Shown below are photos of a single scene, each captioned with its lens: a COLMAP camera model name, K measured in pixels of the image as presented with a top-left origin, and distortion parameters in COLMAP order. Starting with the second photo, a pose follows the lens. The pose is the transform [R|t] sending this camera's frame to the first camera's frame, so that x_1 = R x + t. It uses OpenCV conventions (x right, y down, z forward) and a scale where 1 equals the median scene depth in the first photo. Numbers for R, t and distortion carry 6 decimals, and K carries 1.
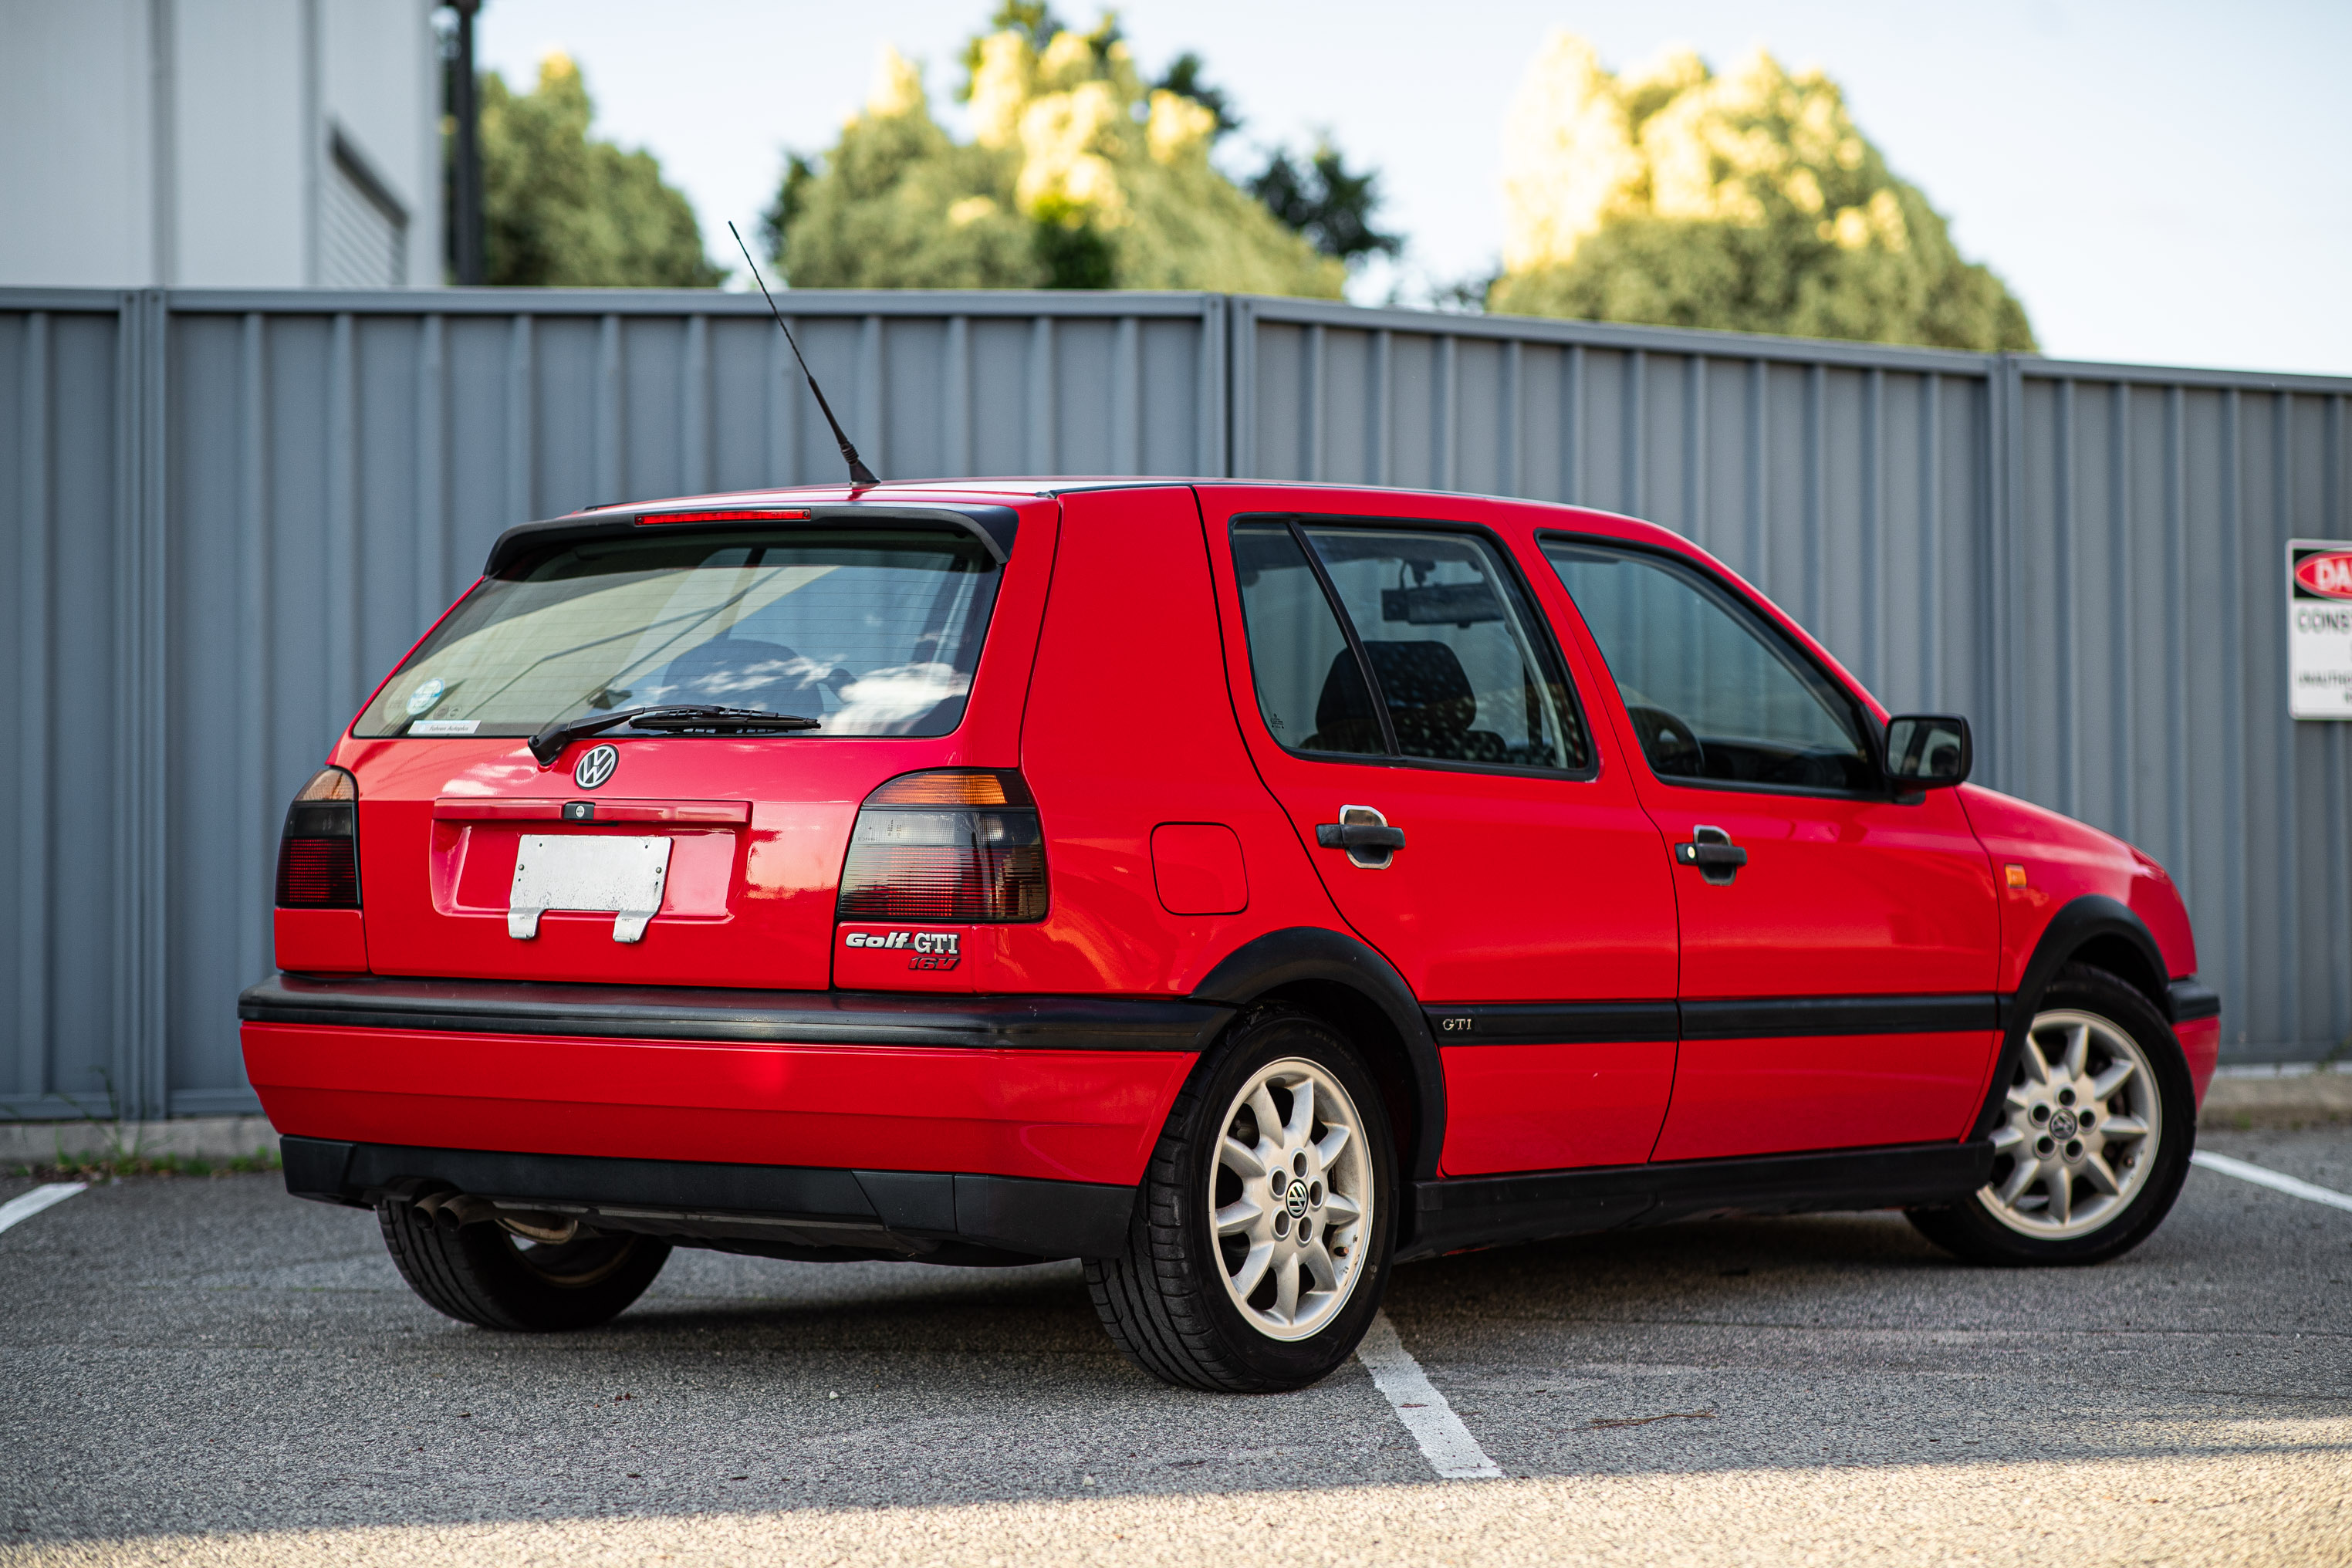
lens RADIAL K [[5961.2, 0, 1176.0], [0, 5961.2, 784.0], [0, 0, 1]] dist [0.111871, -0.149736]
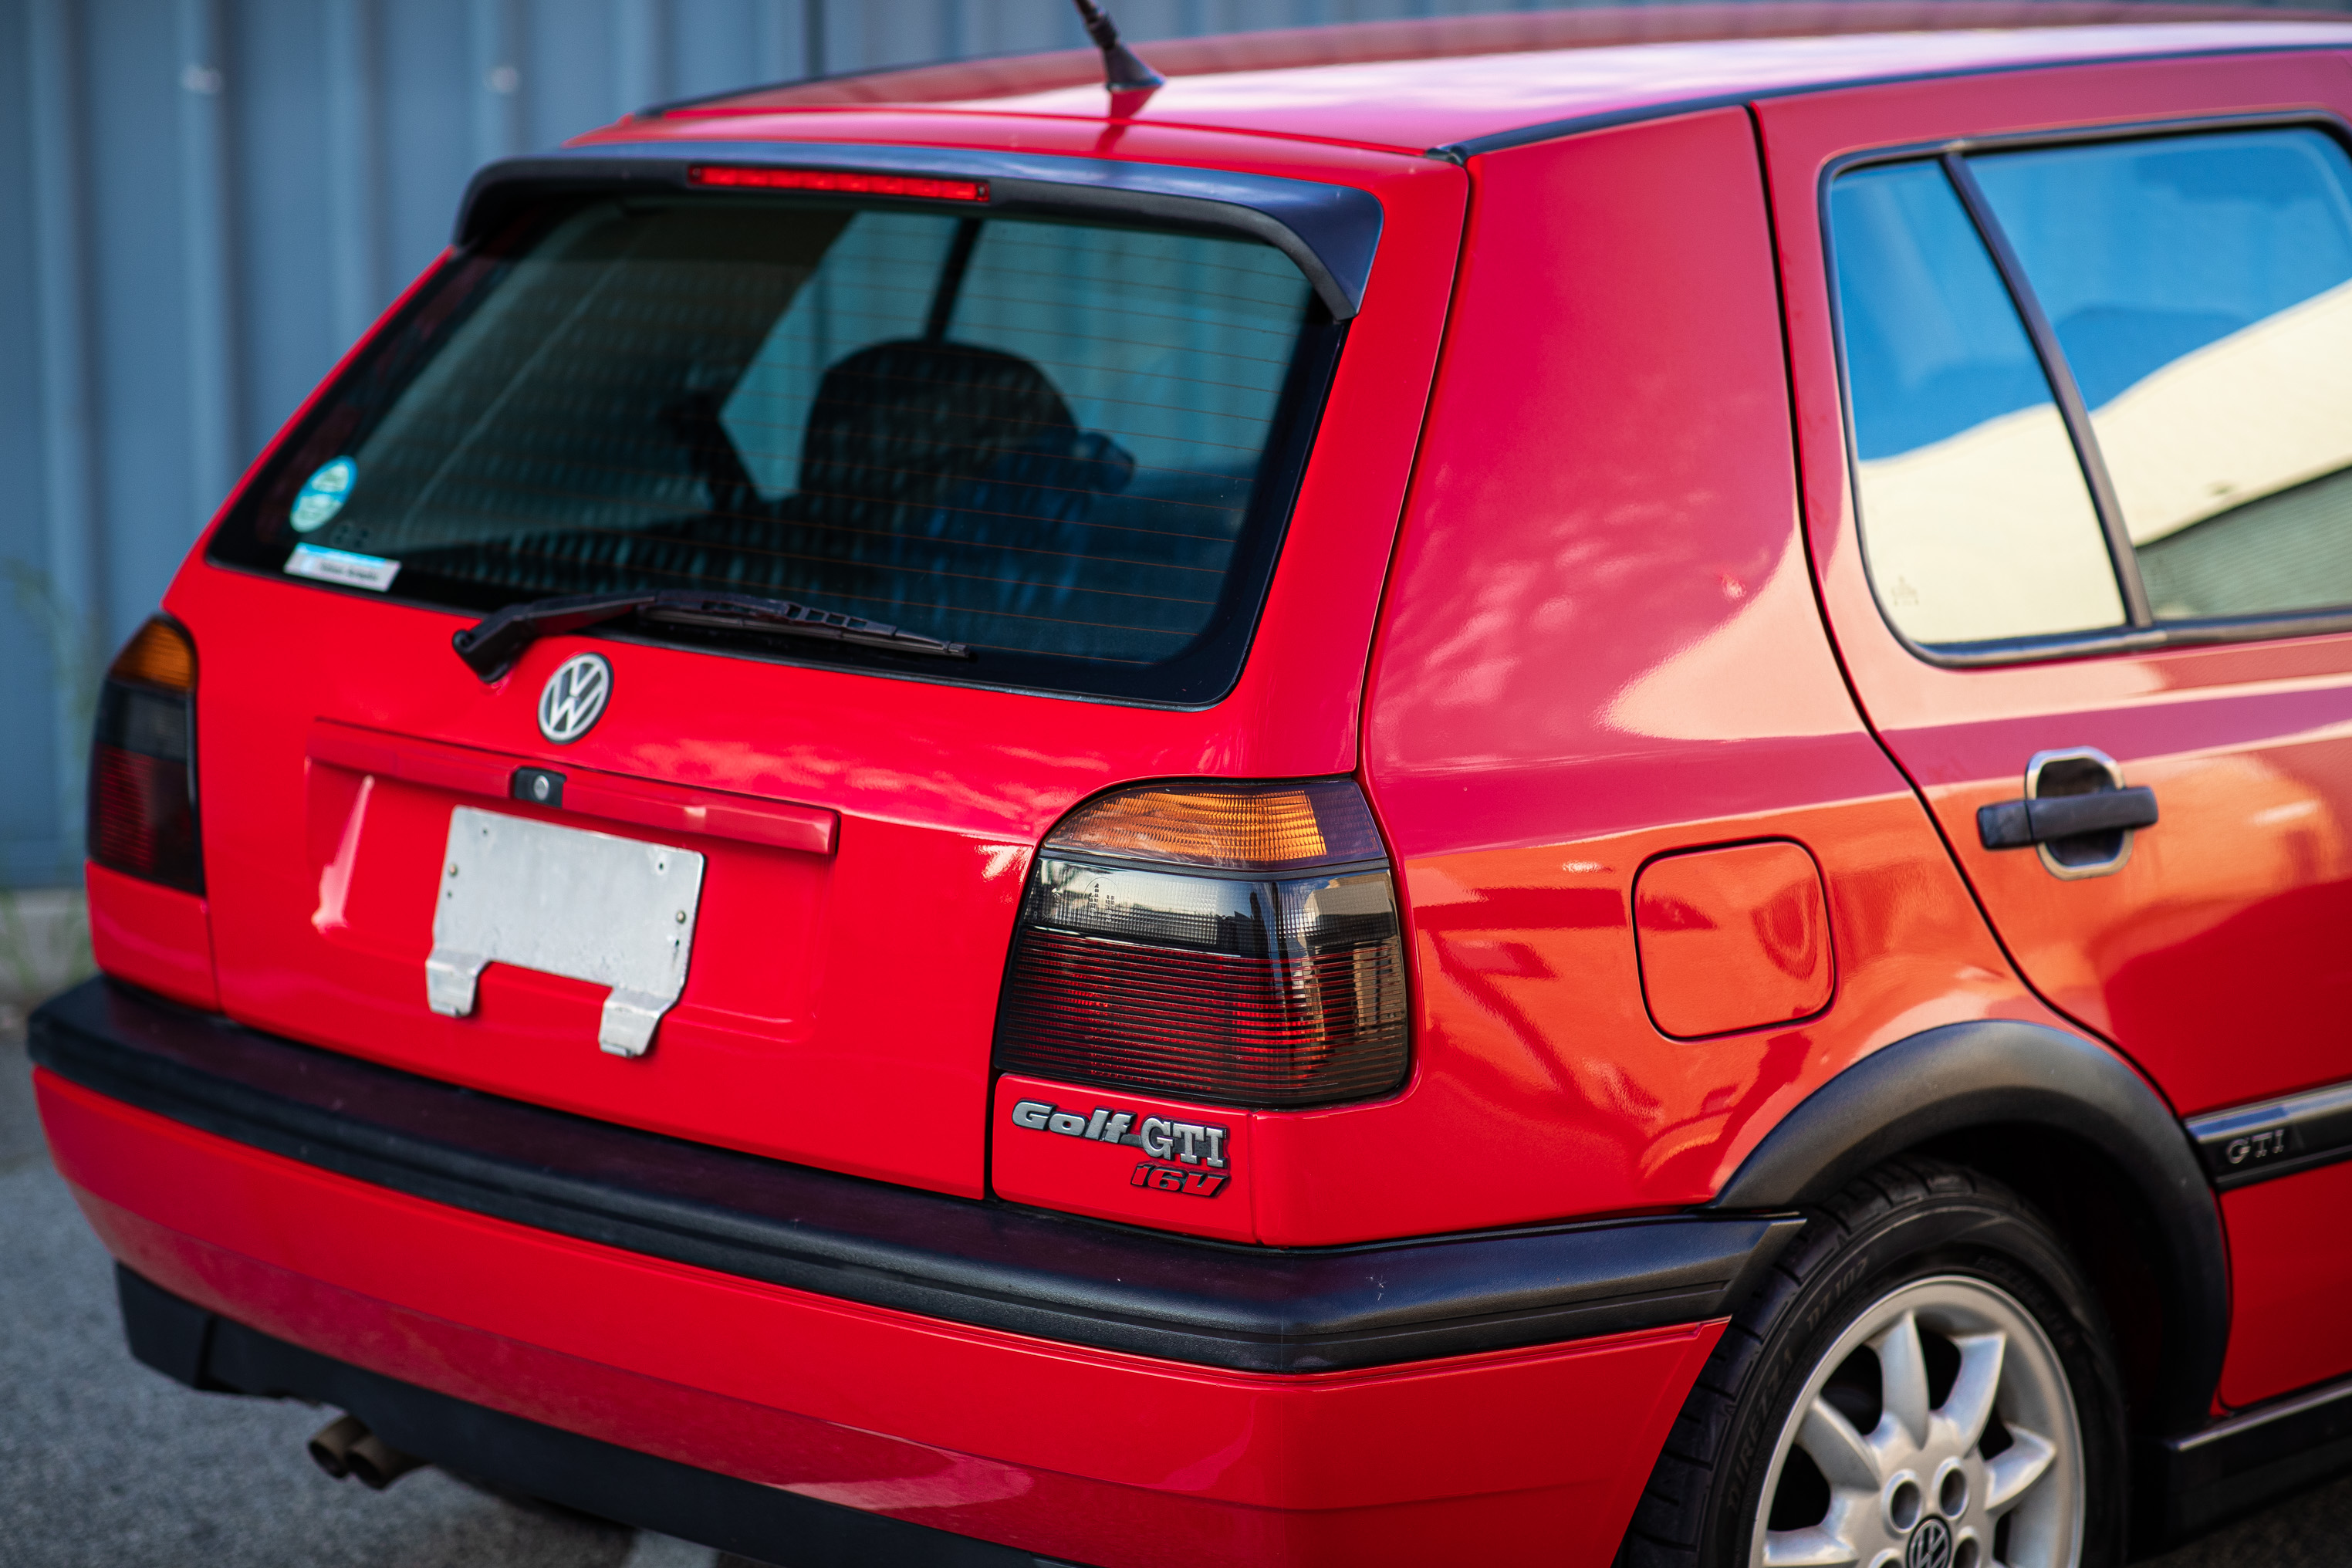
lens RADIAL K [[5961.2, 0, 1176.0], [0, 5961.2, 784.0], [0, 0, 1]] dist [0.111871, -0.149736]
pose [[0.991664, 0.015339, -0.127936, 0.021246], [0.005271, 0.987229, 0.159221, -0.078499], [0.128744, -0.158568, 0.978918, 0.503460]]
